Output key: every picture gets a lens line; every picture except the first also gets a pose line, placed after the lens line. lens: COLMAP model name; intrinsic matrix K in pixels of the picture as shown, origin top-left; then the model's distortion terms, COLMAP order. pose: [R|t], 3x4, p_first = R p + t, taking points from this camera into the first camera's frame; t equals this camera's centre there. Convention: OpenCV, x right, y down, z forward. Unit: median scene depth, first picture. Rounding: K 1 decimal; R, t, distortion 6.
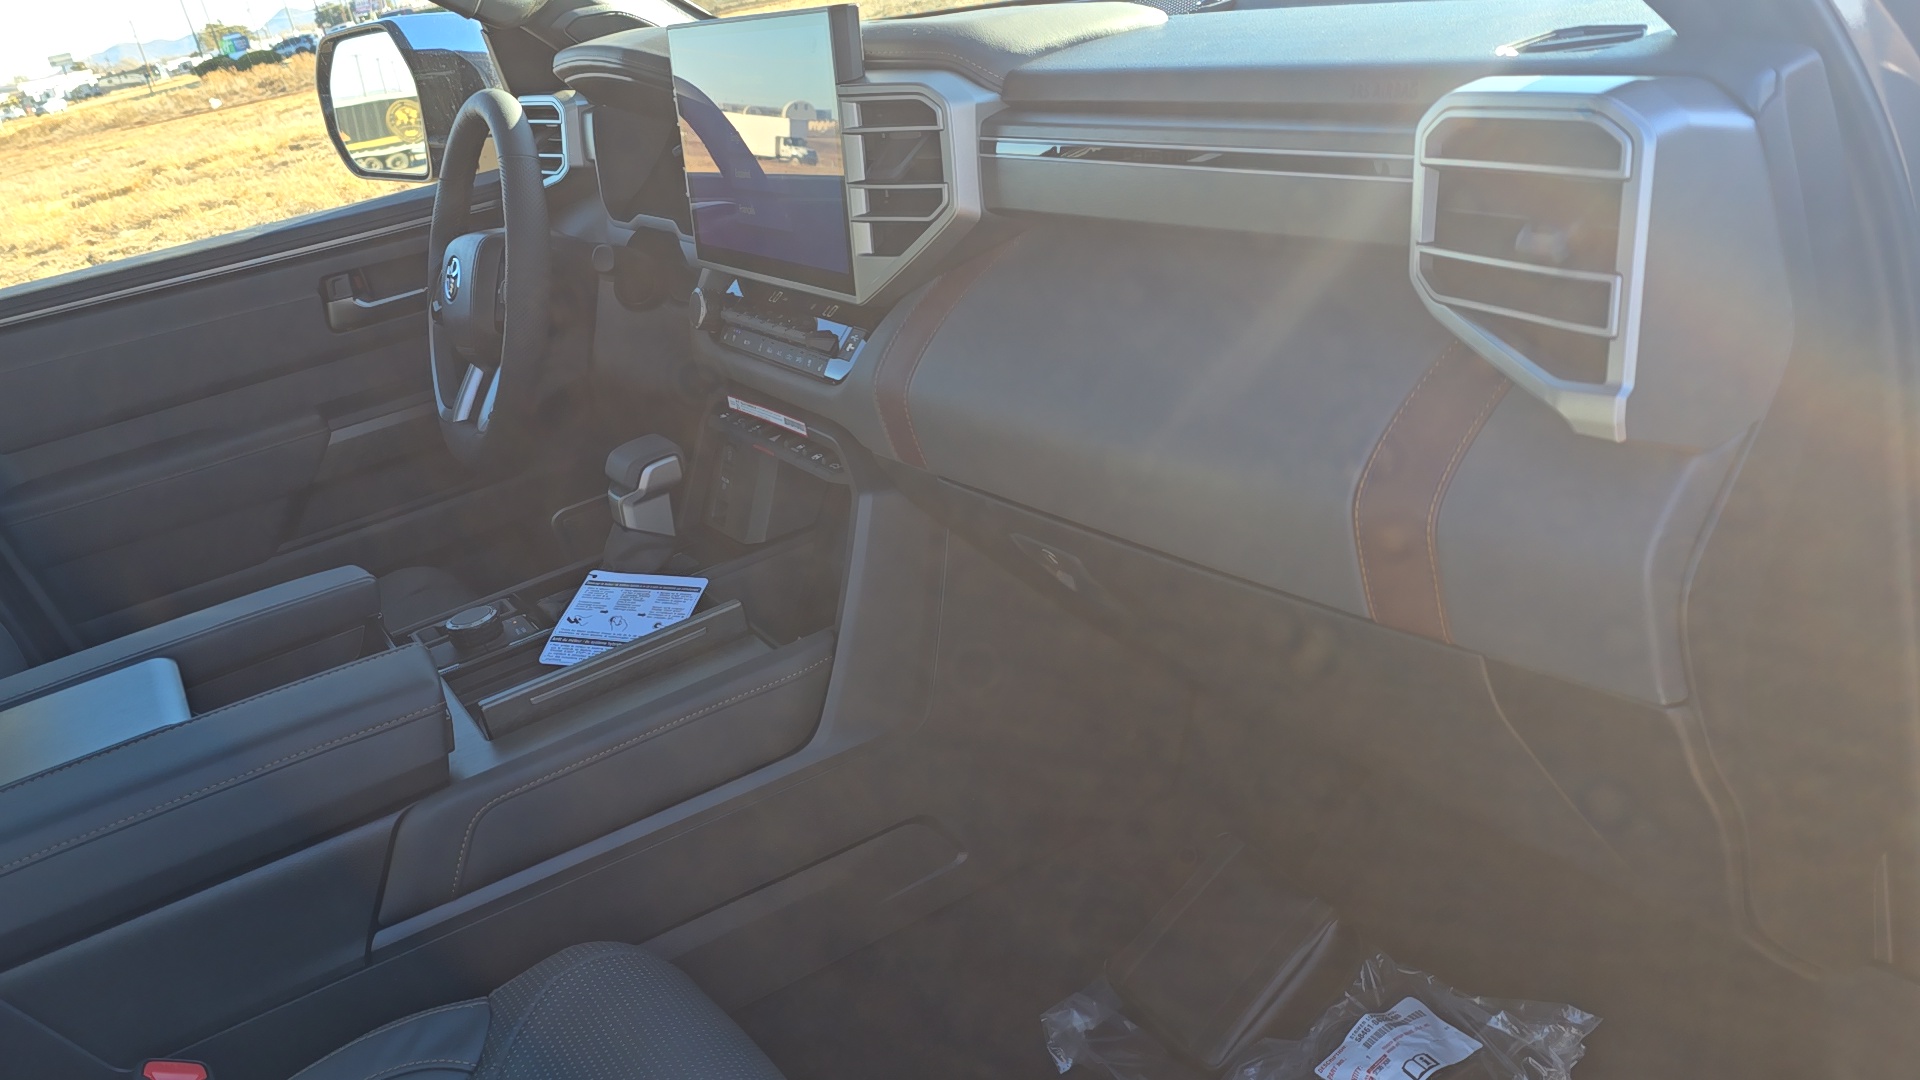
lens RADIAL K [[1616.5, 0, 954.5], [0, 1616.5, 555.0], [0, 0, 1]] dist [-0.012522, 0.034467]
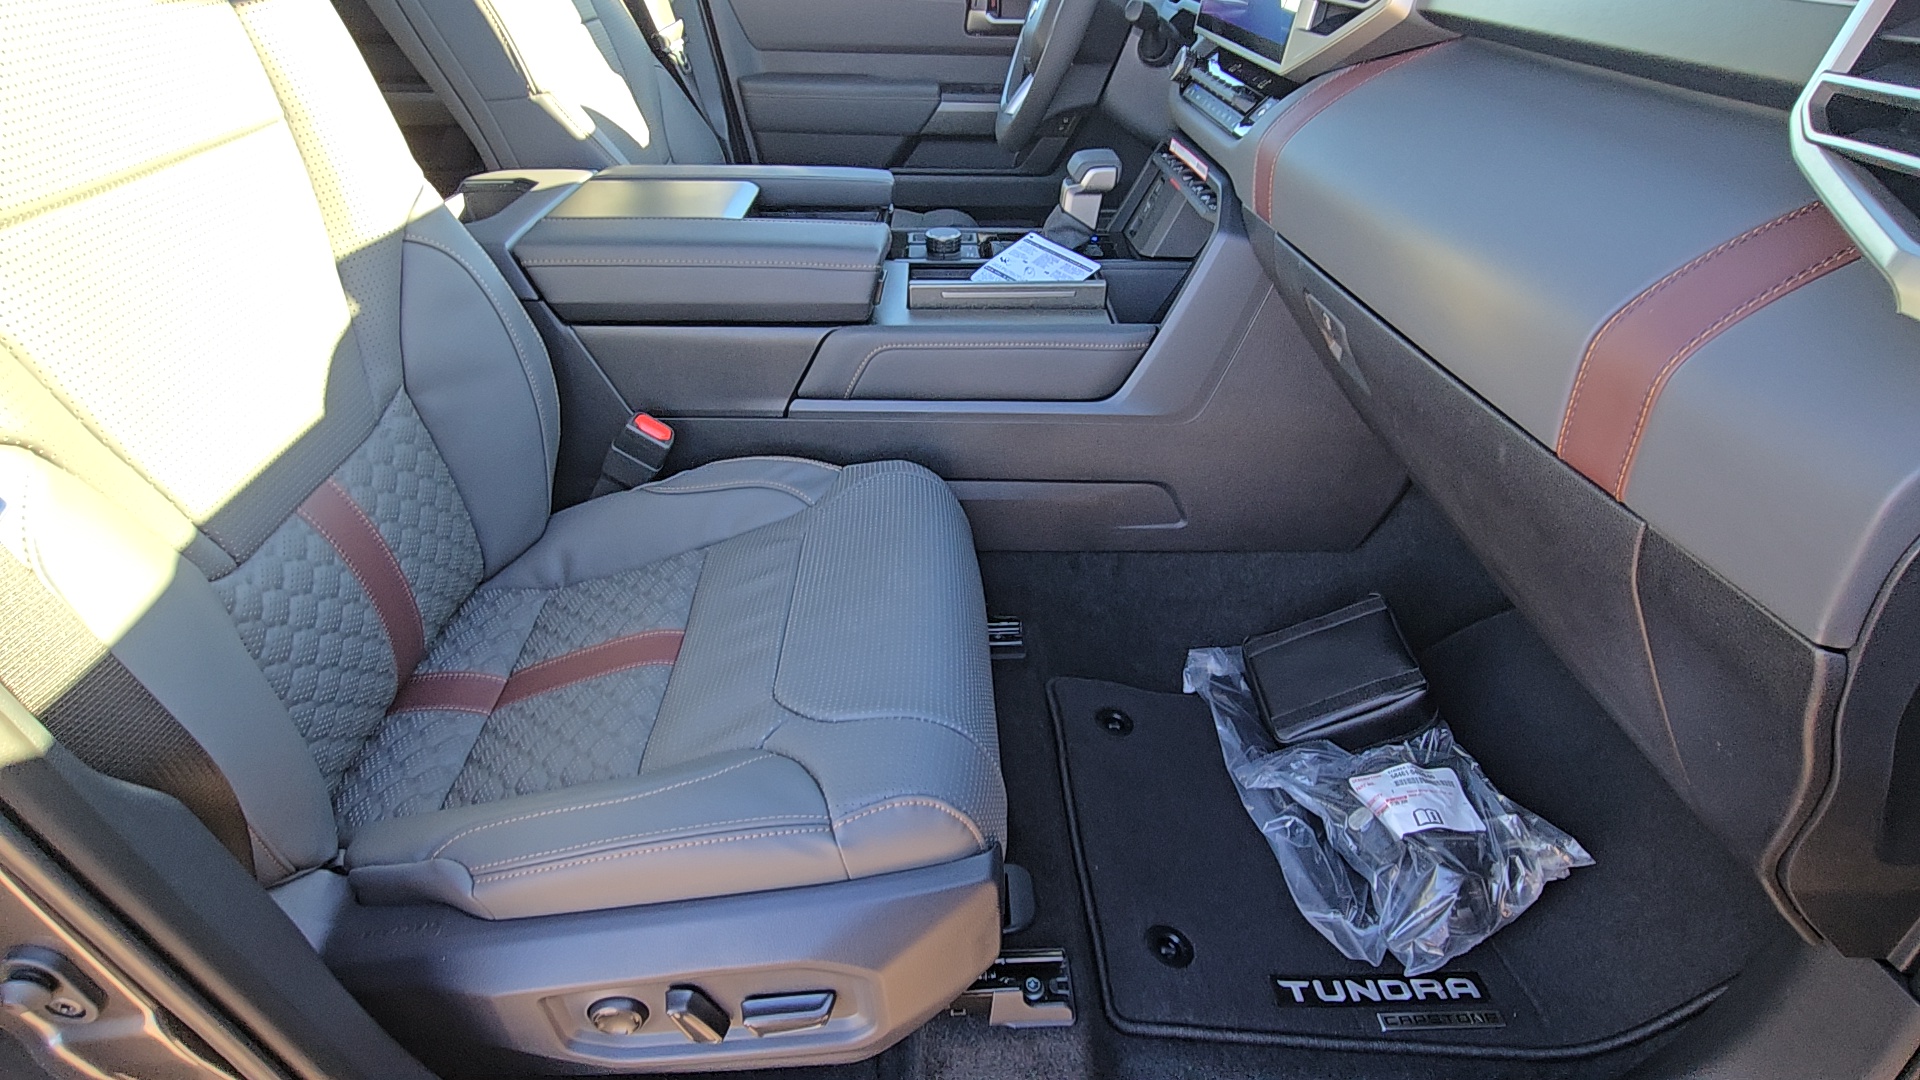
lens RADIAL K [[982.9, 0, 972.2], [0, 982.9, 536.2], [0, 0, 1]] dist [0.003481, 0.000775]
pose [[0.864010, 0.430271, -0.261445, 0.079347], [-0.360068, 0.891022, 0.276460, 0.031431], [0.351906, -0.144726, 0.924779, 0.175132]]
